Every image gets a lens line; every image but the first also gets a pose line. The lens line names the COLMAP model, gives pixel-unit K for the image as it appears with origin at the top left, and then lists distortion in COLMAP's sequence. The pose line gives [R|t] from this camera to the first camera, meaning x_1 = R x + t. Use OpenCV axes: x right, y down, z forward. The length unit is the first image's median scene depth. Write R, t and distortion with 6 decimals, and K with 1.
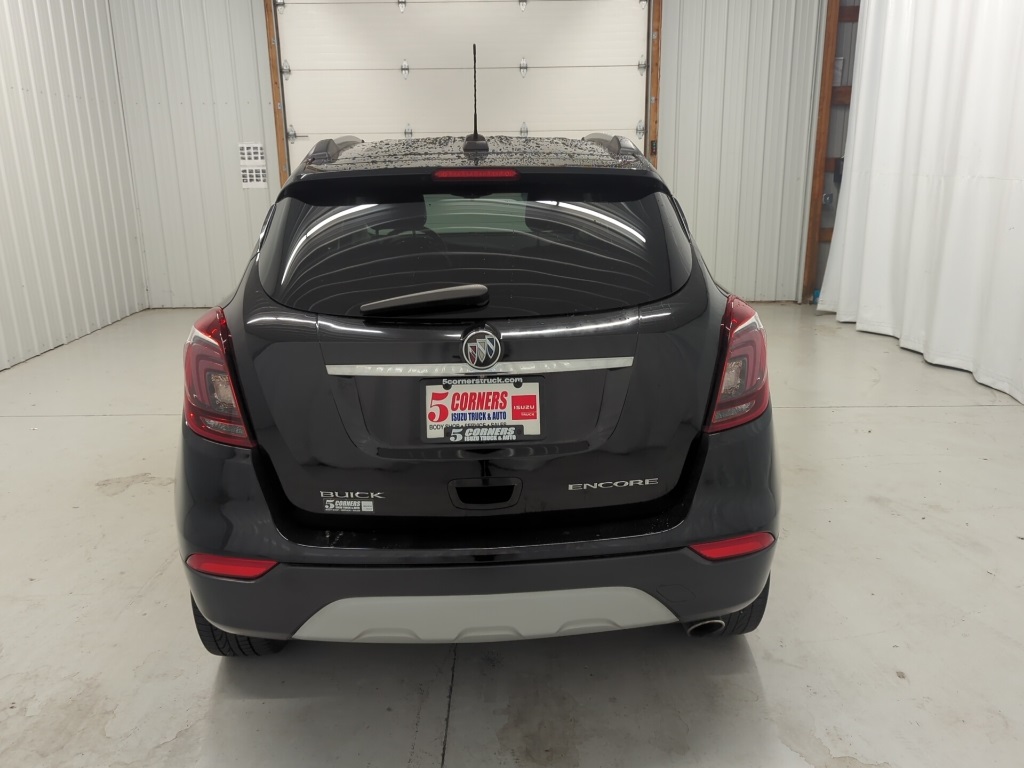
lens RADIAL K [[829.5, 0, 519.9], [0, 829.5, 380.5], [0, 0, 1]] dist [0.072628, -0.066970]
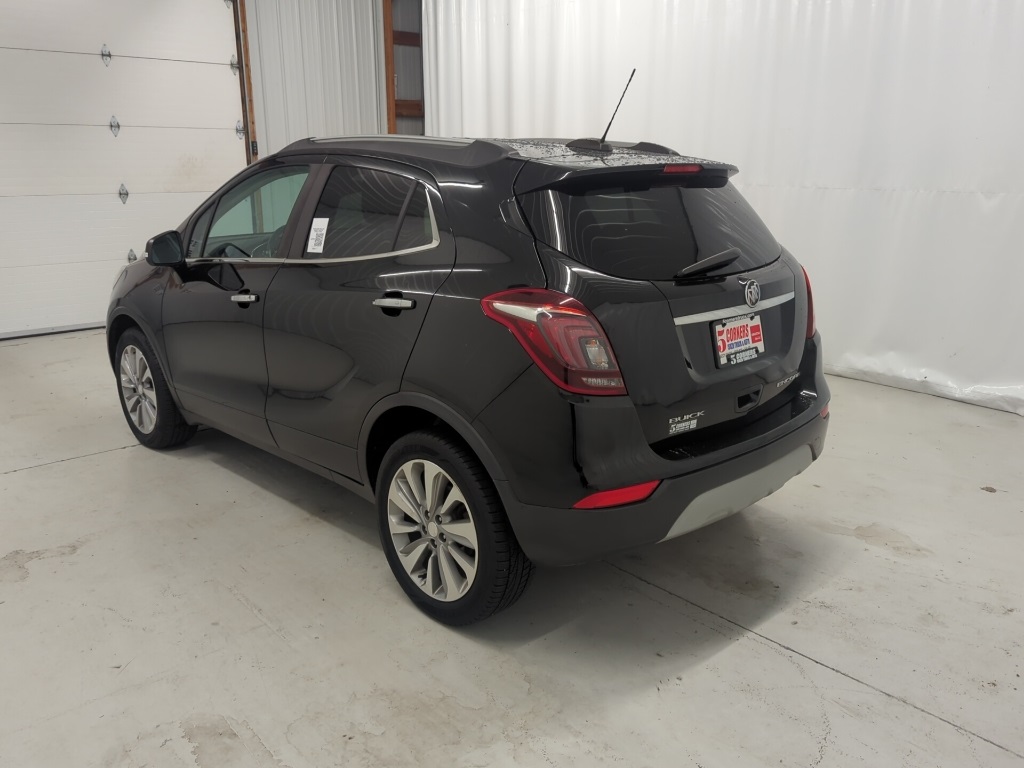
lens RADIAL K [[829.5, 0, 519.9], [0, 829.5, 380.5], [0, 0, 1]] dist [0.072628, -0.066970]
pose [[0.751383, -0.157659, 0.640755, -1.220188], [0.160242, 0.985567, 0.054592, -0.031156], [-0.640114, 0.061656, 0.765802, 0.173315]]
